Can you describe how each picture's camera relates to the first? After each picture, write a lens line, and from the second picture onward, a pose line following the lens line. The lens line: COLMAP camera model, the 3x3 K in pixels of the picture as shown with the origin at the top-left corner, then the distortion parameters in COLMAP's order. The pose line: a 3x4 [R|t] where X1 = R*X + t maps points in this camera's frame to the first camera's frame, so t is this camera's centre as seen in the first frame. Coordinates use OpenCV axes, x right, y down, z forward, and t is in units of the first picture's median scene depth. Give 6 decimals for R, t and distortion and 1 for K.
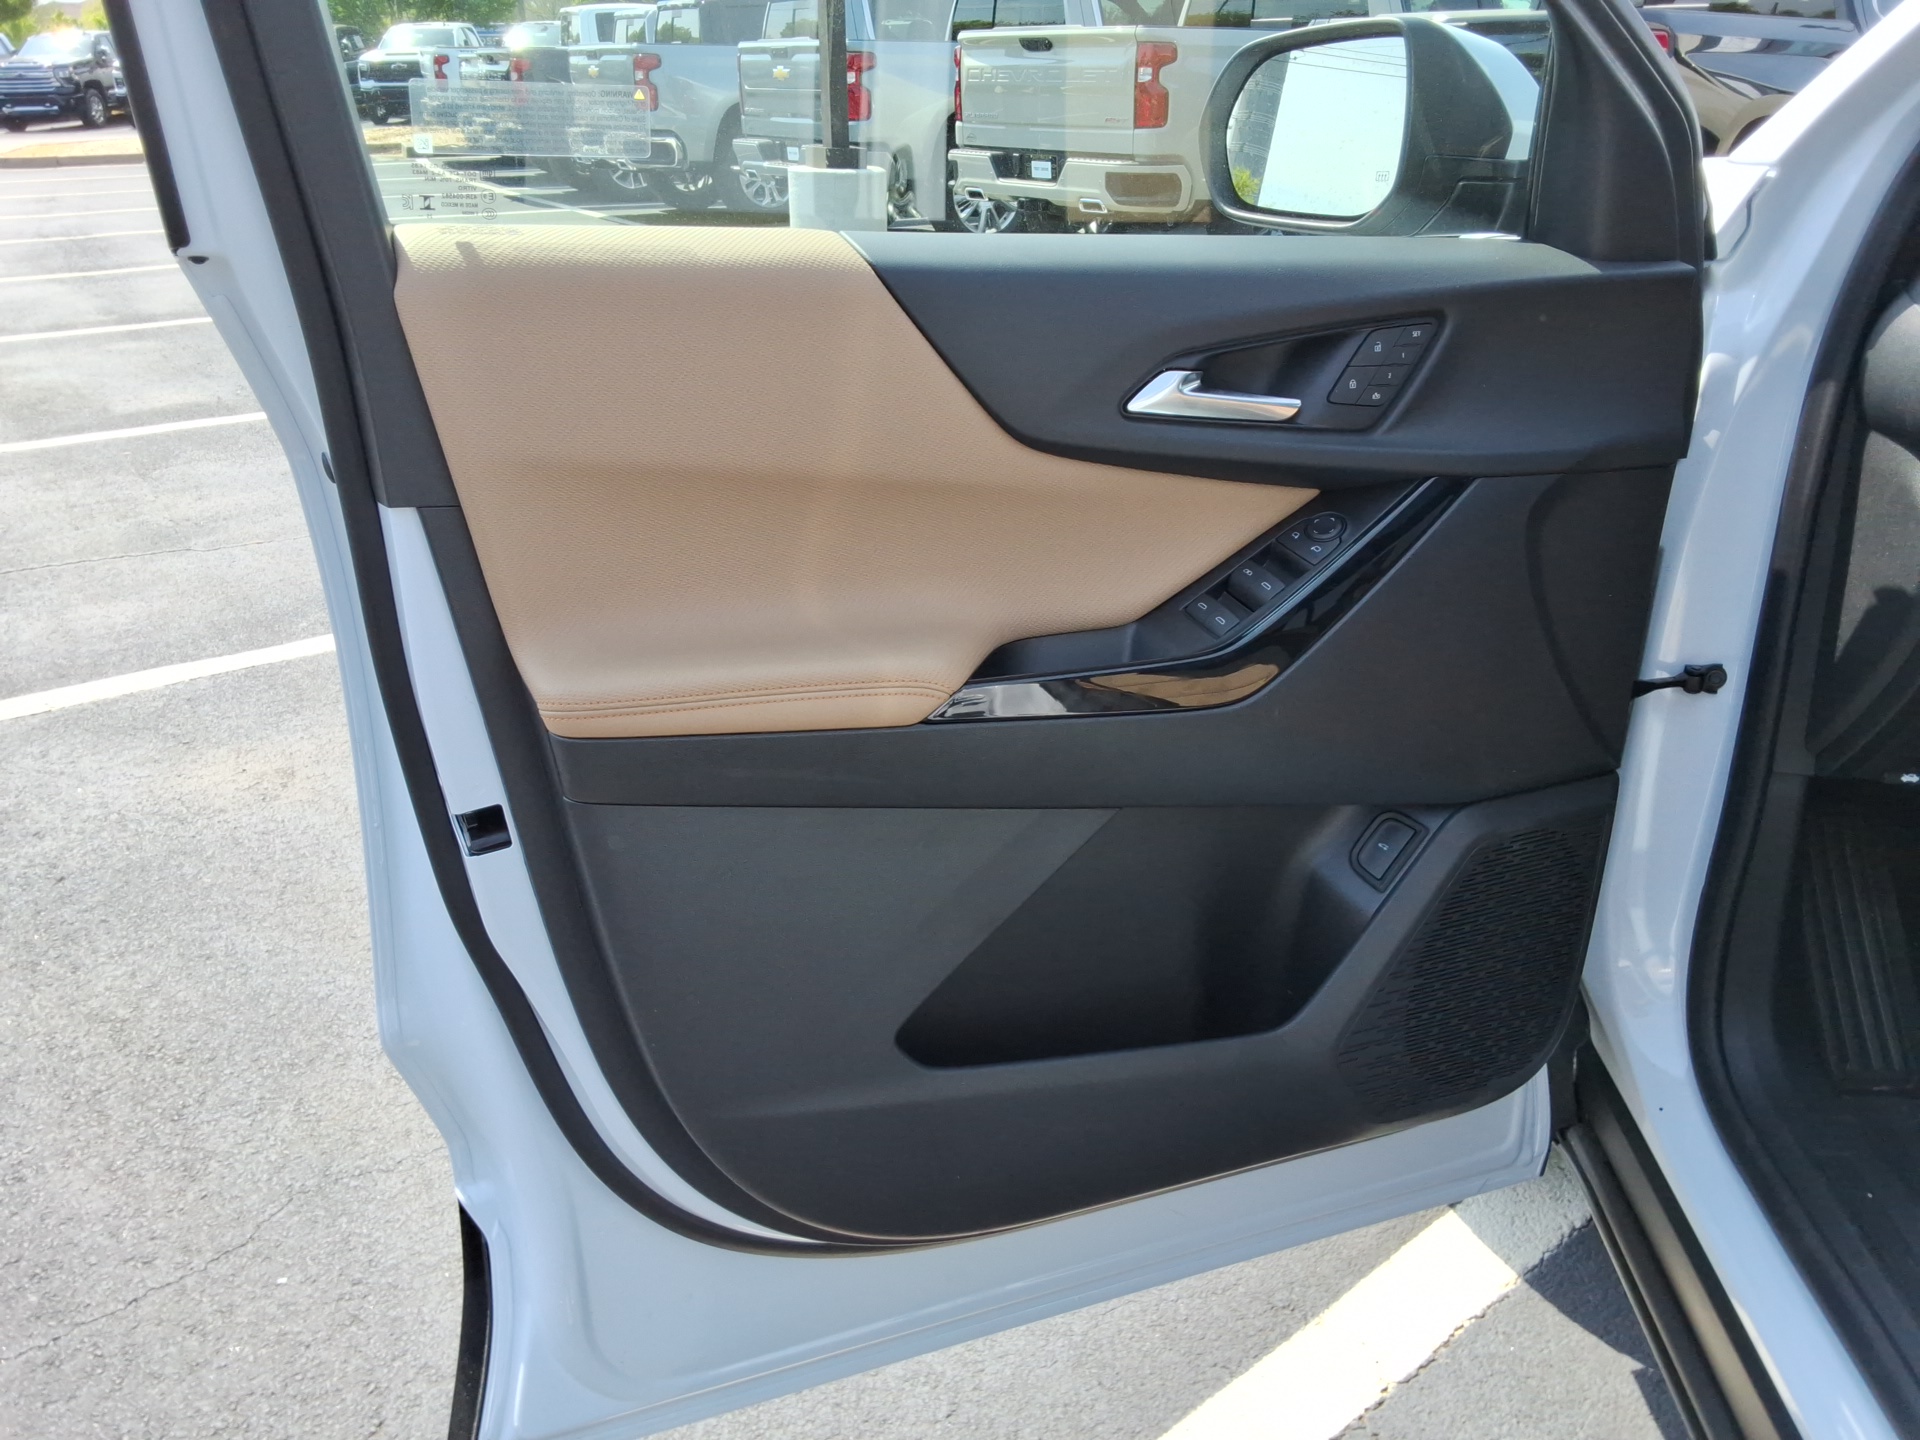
lens RADIAL K [[1533.9, 0, 951.8], [0, 1533.9, 713.7], [0, 0, 1]] dist [0.044980, -0.084578]
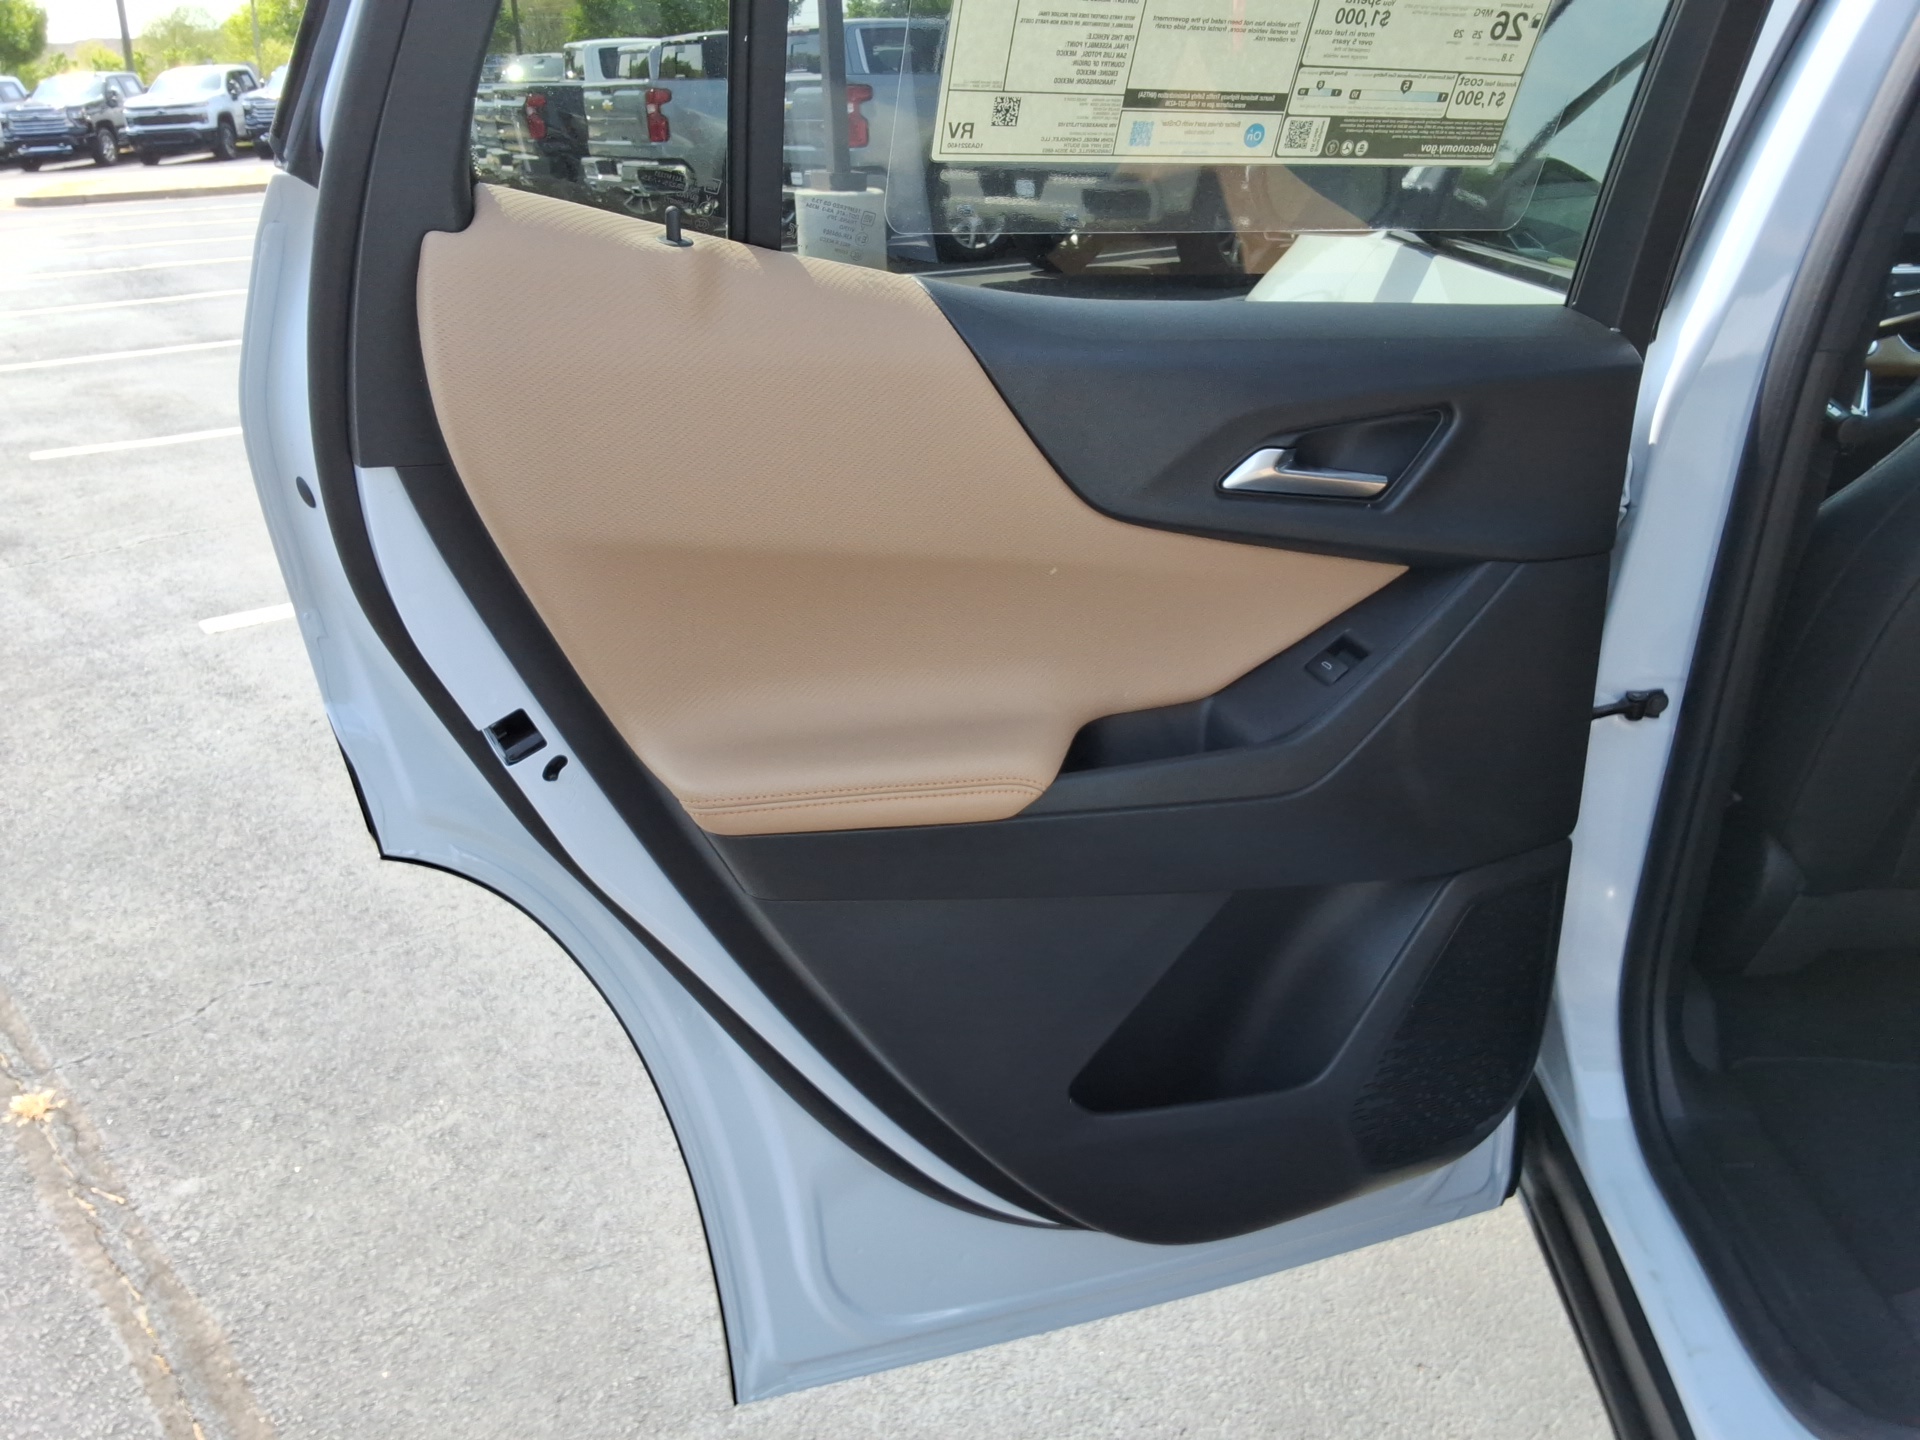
lens RADIAL K [[1536.1, 0, 958.8], [0, 1536.1, 690.9], [0, 0, 1]] dist [0.102349, -0.169000]
pose [[0.999669, -0.025394, 0.004163, -0.002510], [0.025494, 0.999338, -0.025969, 0.026477], [-0.003501, 0.026066, 0.999654, -0.076799]]
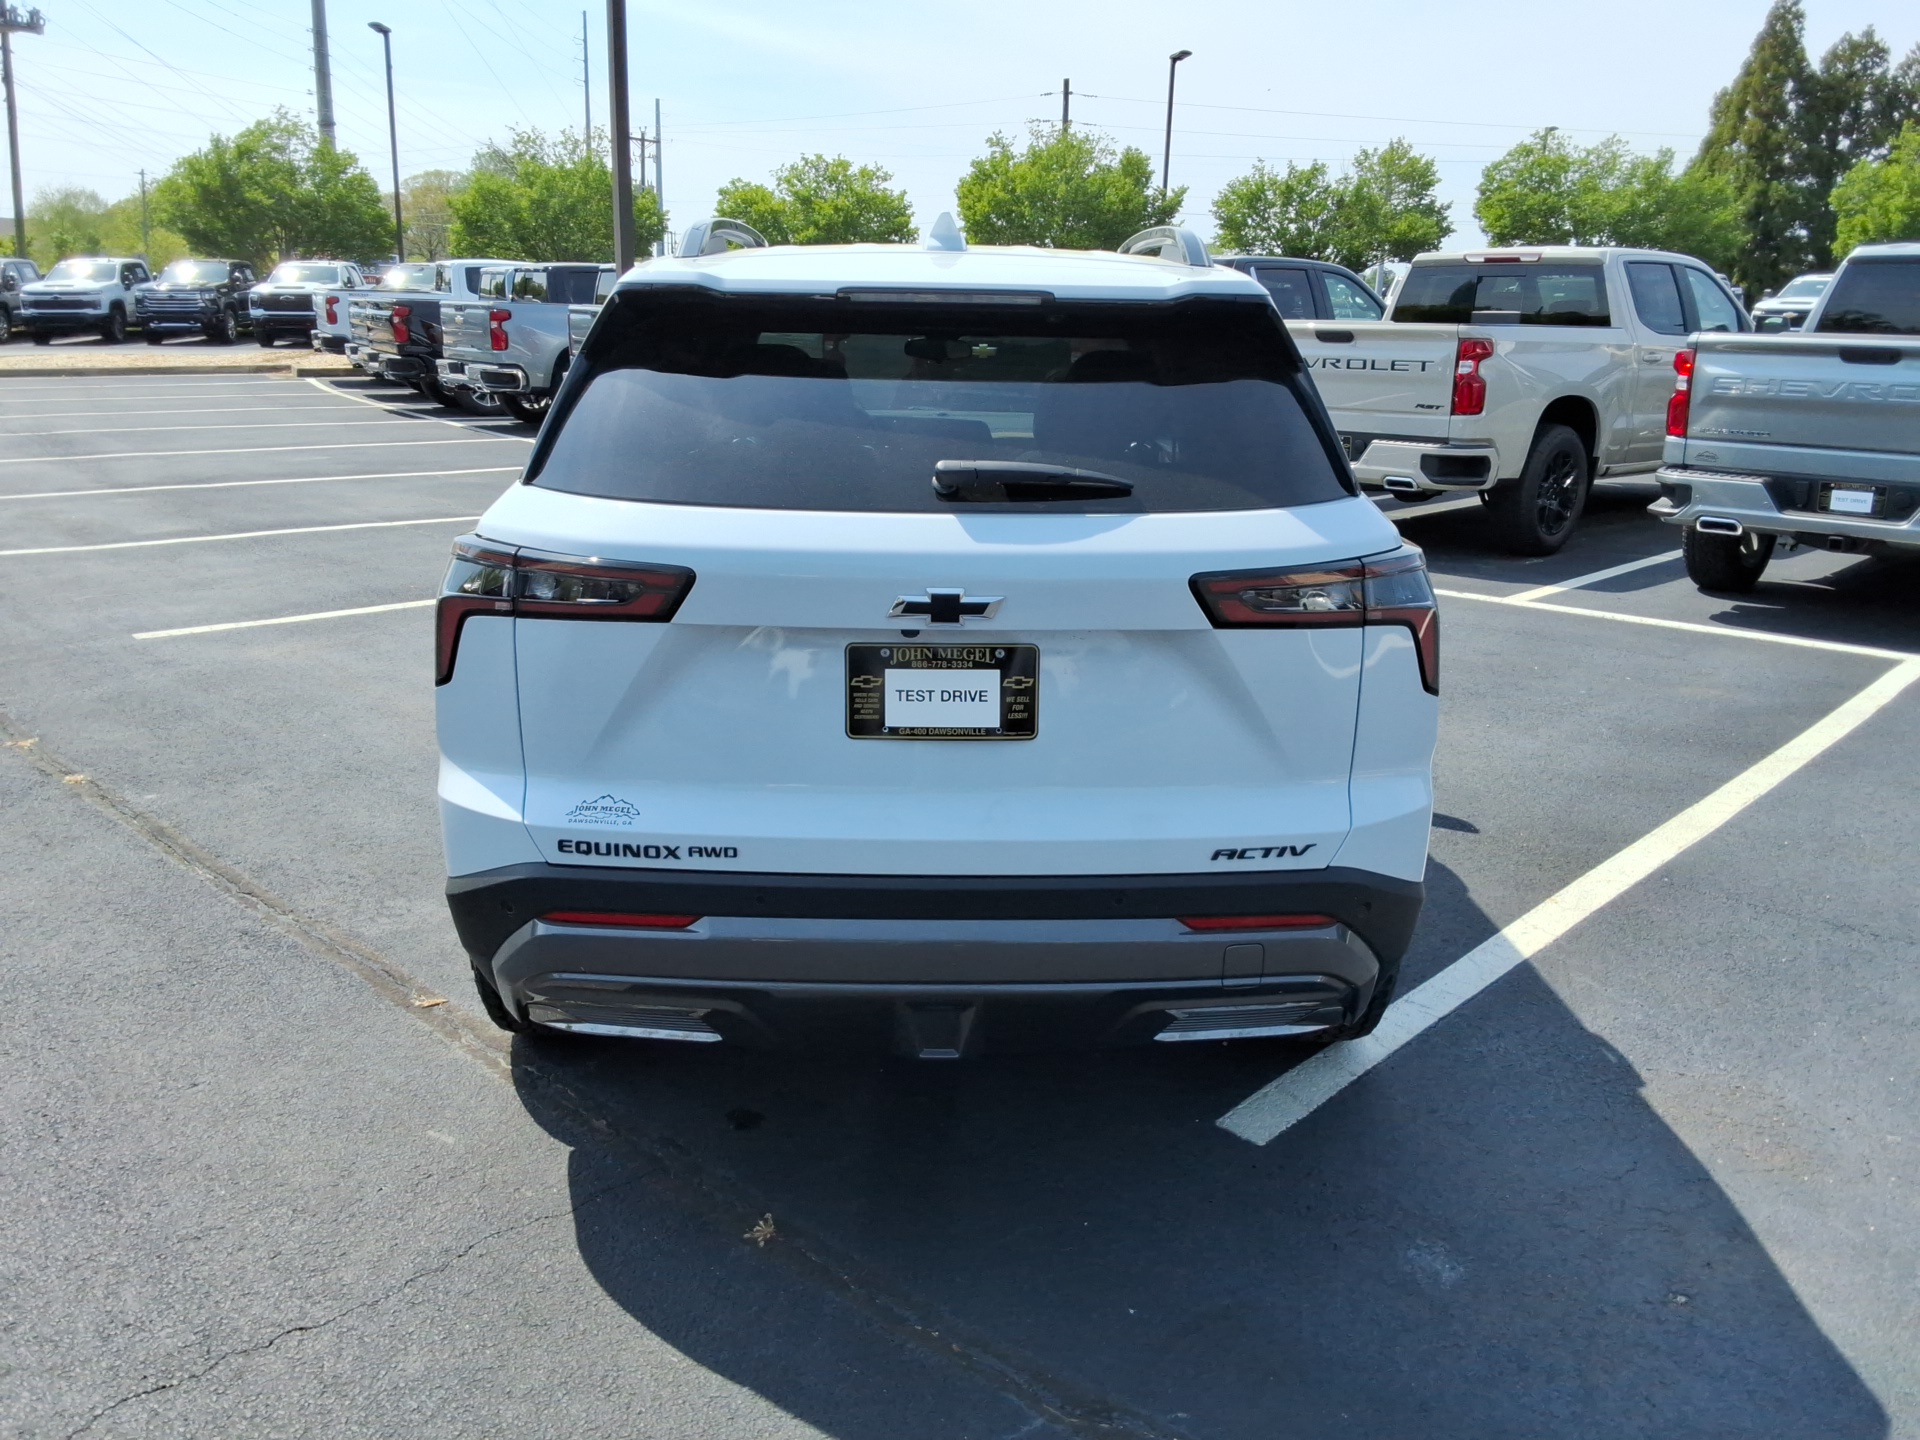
lens RADIAL K [[1537.1, 0, 961.5], [0, 1537.1, 684.8], [0, 0, 1]] dist [0.079295, -0.111368]
pose [[0.995939, 0.000124, 0.090036, 0.078635], [0.013689, 0.988163, -0.152793, 0.103973], [-0.088989, 0.153405, 0.984148, -0.306358]]
